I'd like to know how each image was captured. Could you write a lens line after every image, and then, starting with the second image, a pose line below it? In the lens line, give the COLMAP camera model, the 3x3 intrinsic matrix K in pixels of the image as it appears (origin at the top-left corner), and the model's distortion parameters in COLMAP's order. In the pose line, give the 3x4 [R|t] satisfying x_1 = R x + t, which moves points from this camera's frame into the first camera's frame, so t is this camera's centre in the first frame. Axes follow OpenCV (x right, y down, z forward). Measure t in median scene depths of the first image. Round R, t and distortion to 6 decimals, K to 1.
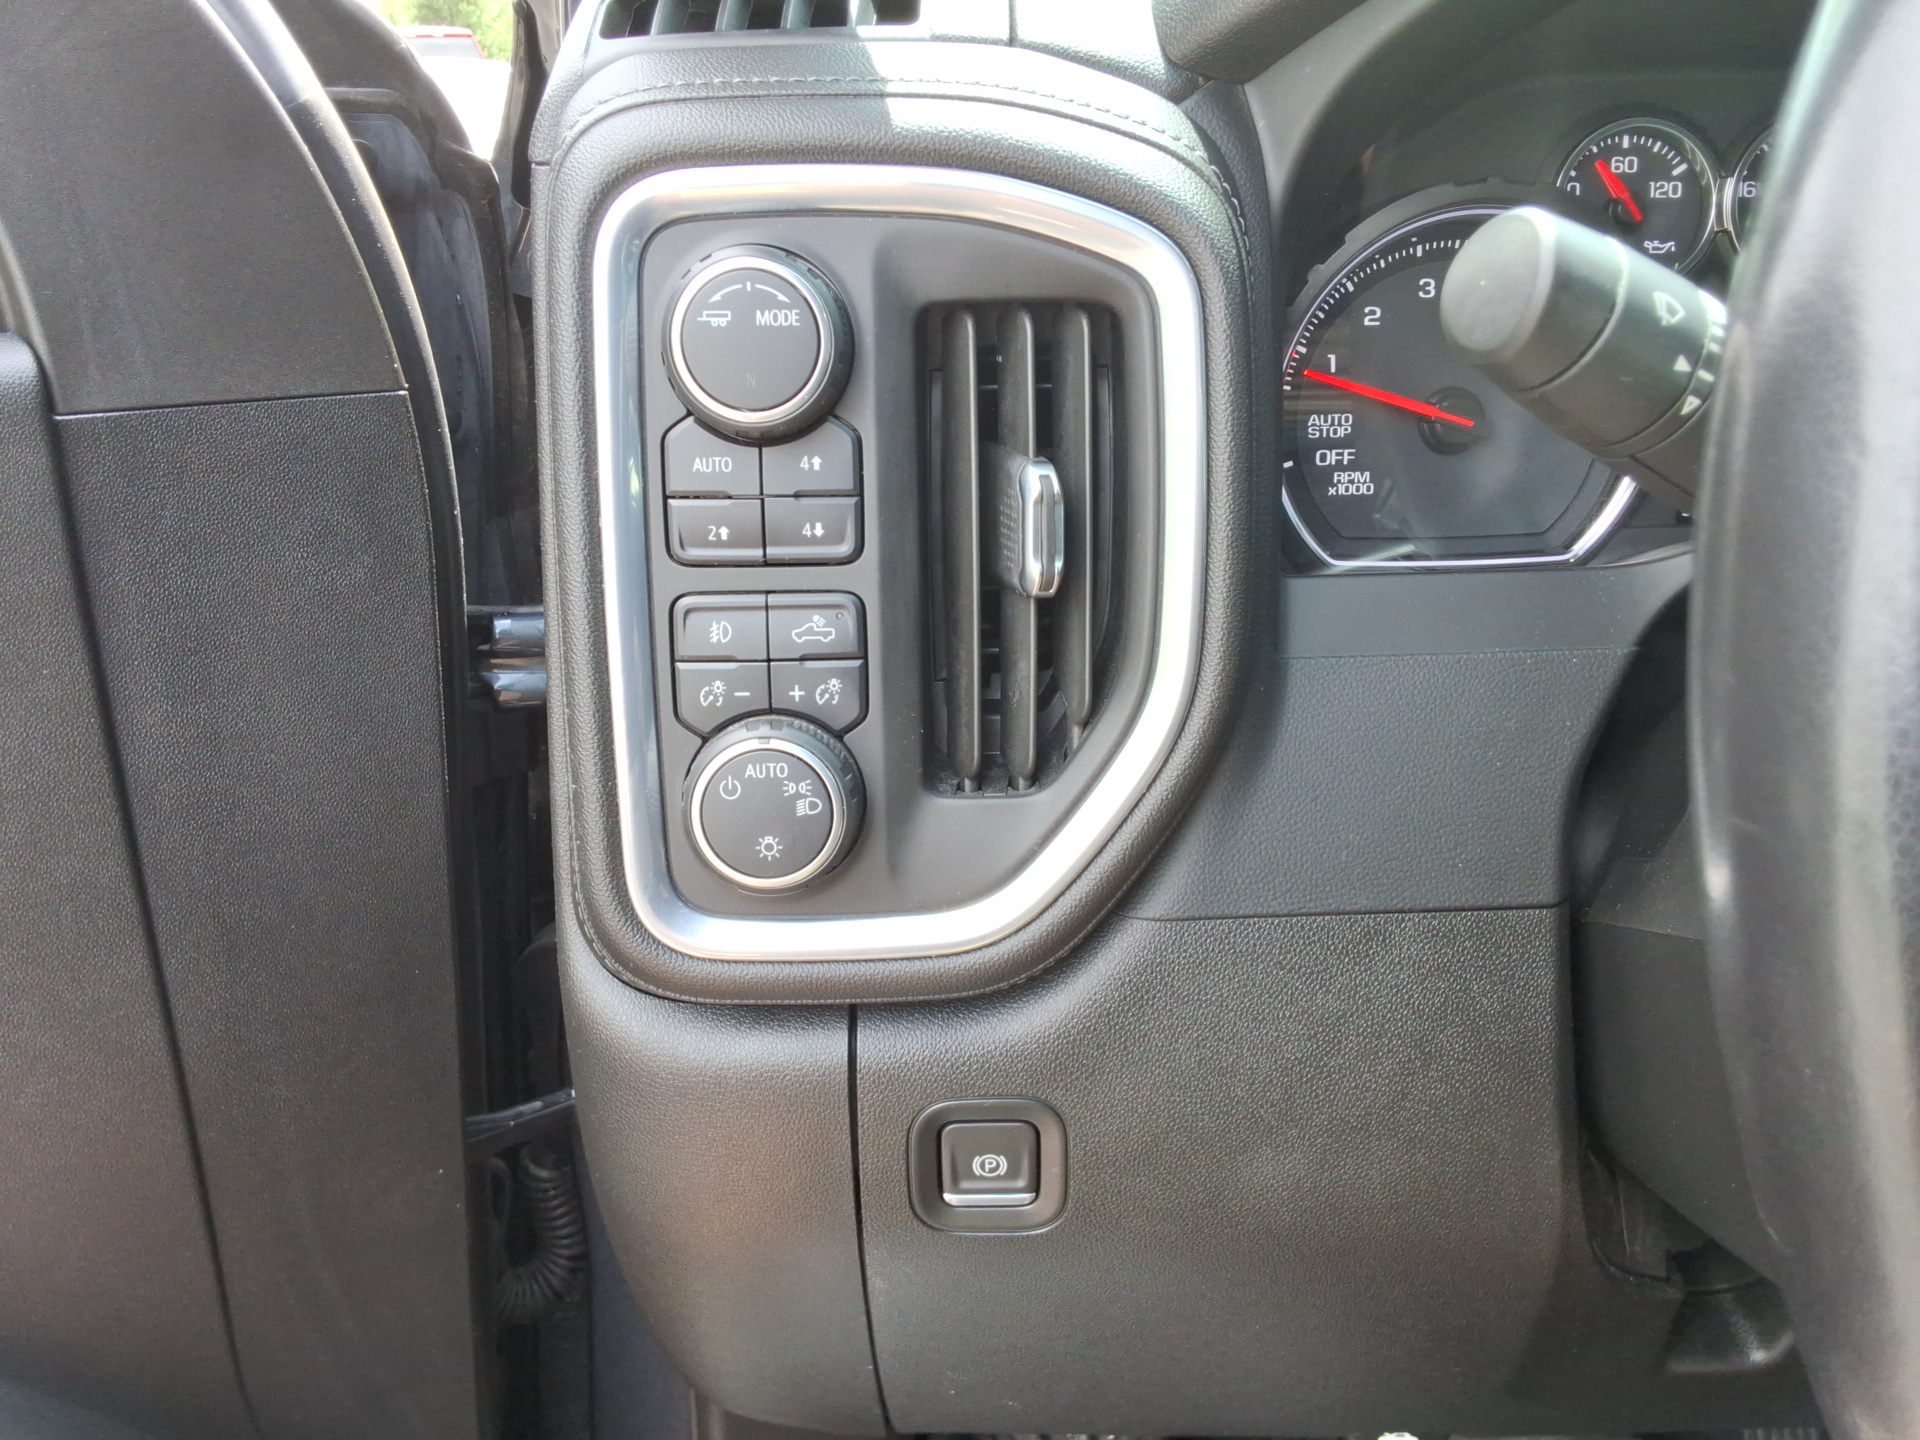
lens RADIAL K [[1536.3, 0, 960.7], [0, 1536.3, 719.1], [0, 0, 1]] dist [0.111552, -0.167844]
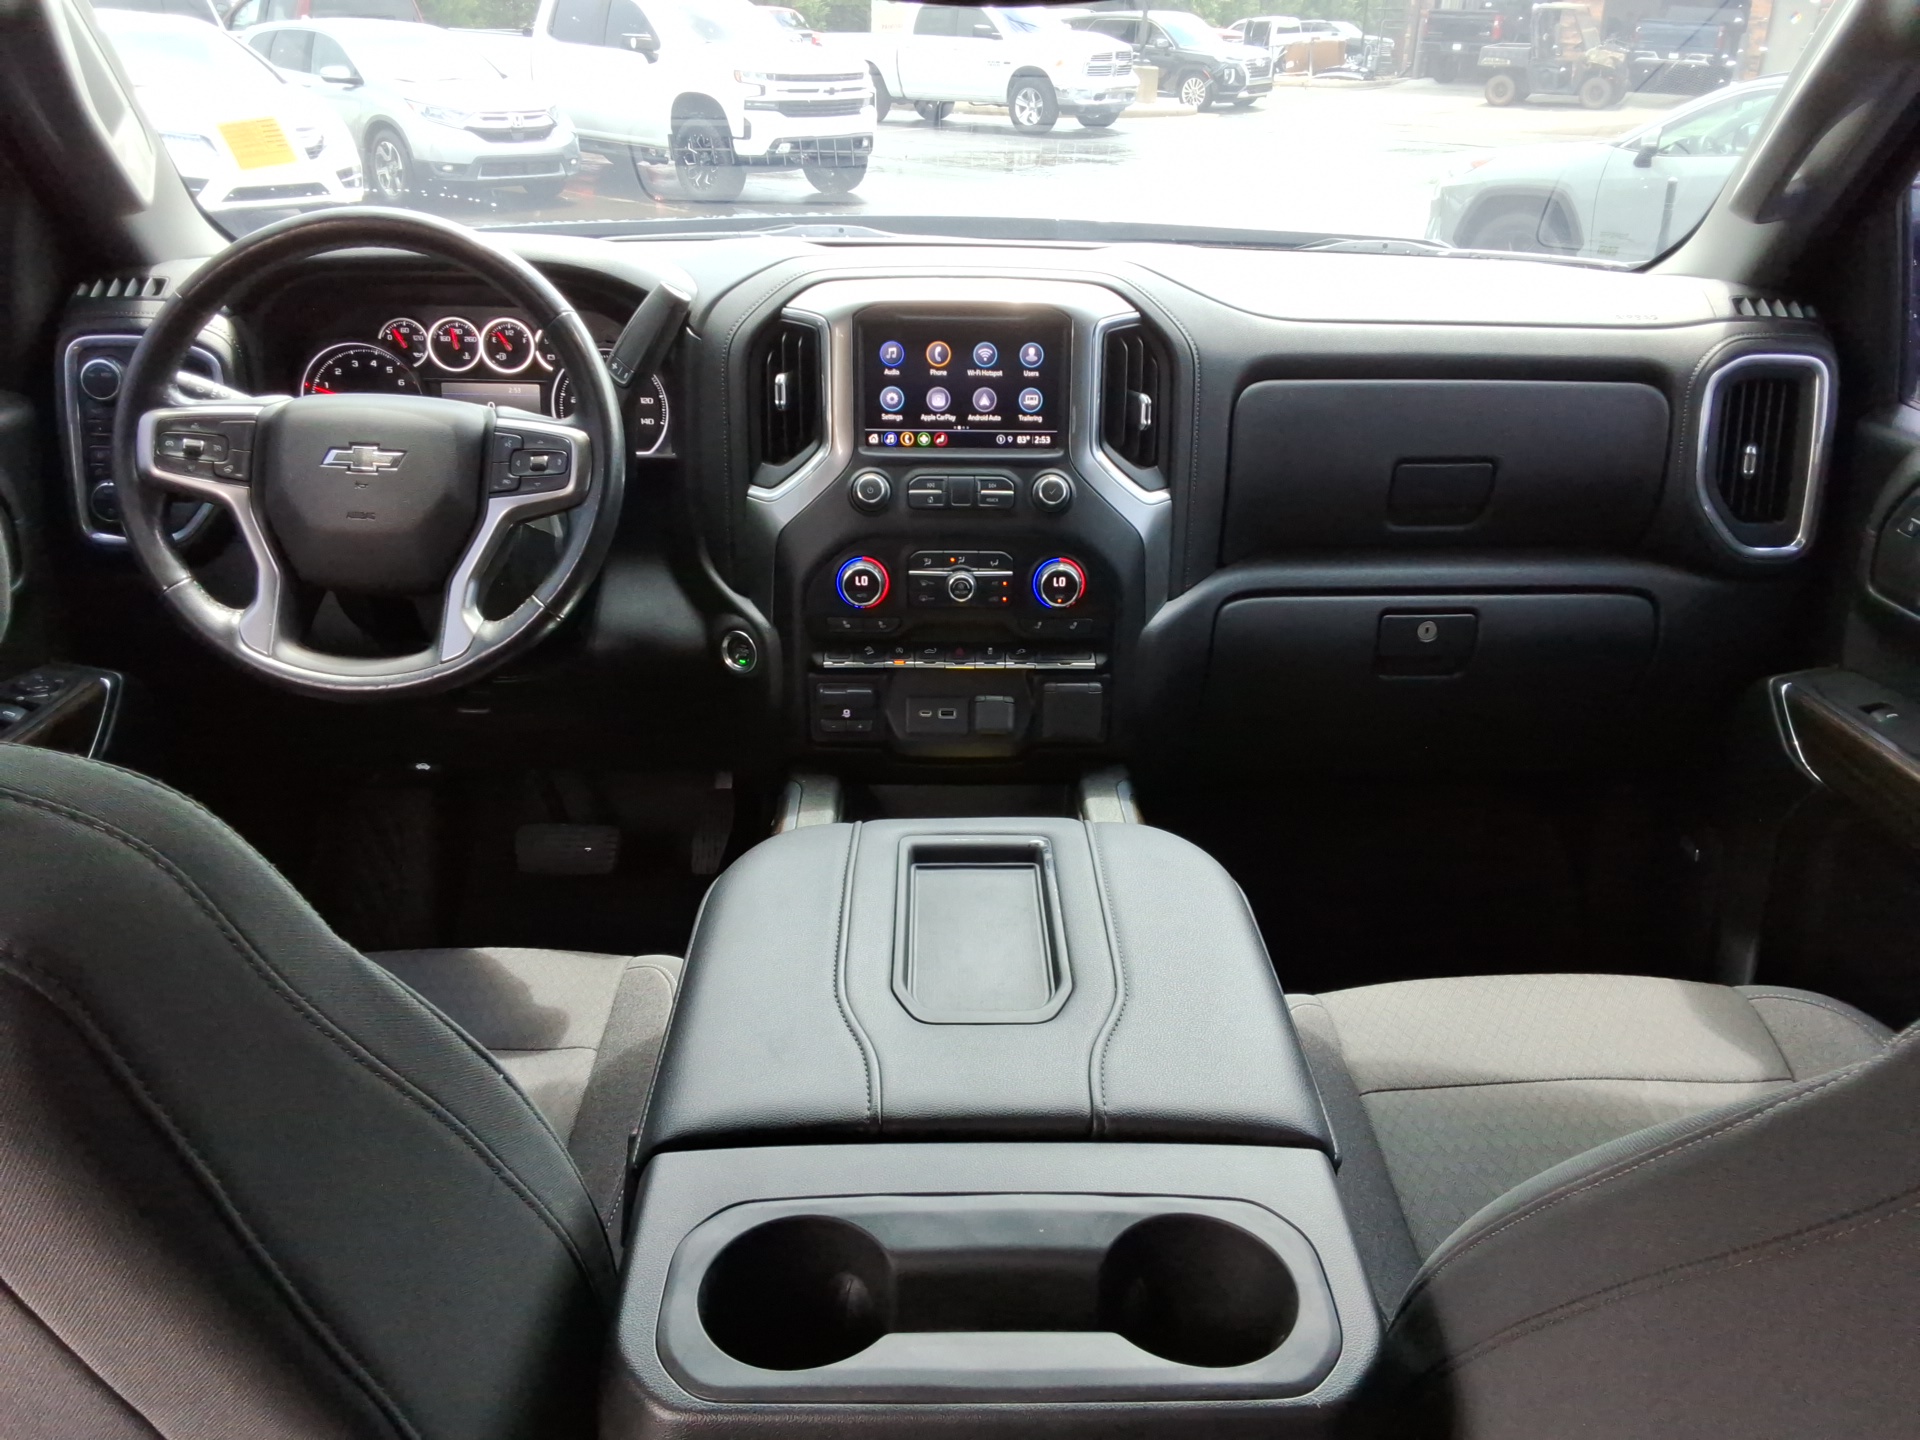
lens RADIAL K [[1536.3, 0, 993.6], [0, 1536.3, 722.1], [0, 0, 1]] dist [0.111552, -0.167844]
pose [[0.999315, 0.023627, 0.028483, 1.583159], [-0.024587, 0.999124, 0.033854, 0.339318], [-0.027658, -0.034531, 0.999021, -2.382267]]
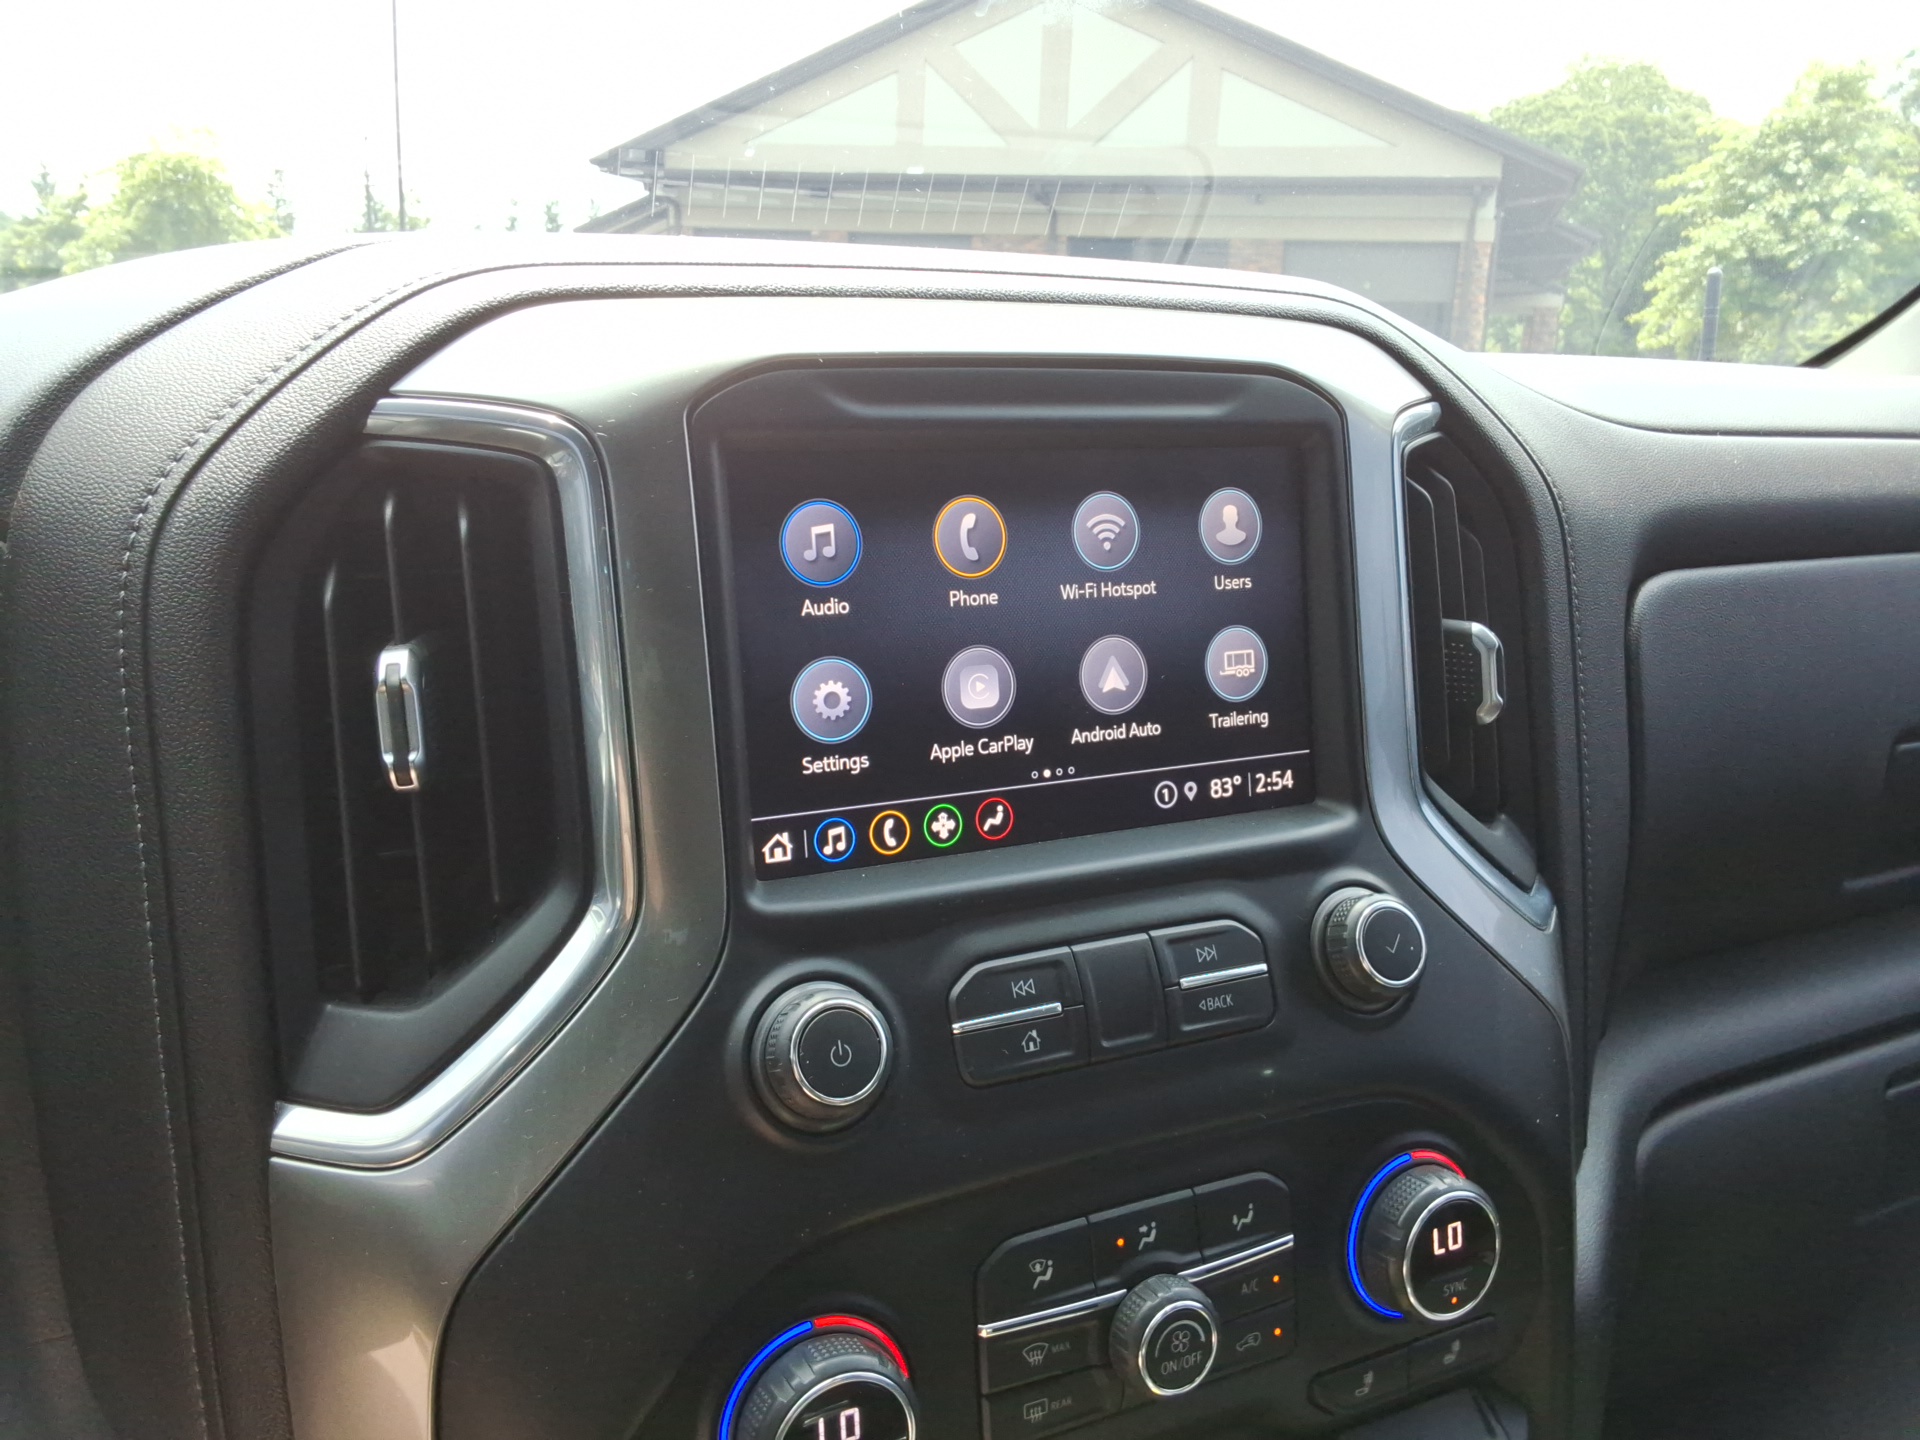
lens RADIAL K [[1536.3, 0, 962.3], [0, 1536.3, 715.9], [0, 0, 1]] dist [0.111552, -0.167844]
pose [[0.894899, -0.066859, 0.441233, 1.139104], [0.132361, 0.983990, -0.119350, -0.076637], [-0.426189, 0.165208, 0.889421, -0.062215]]
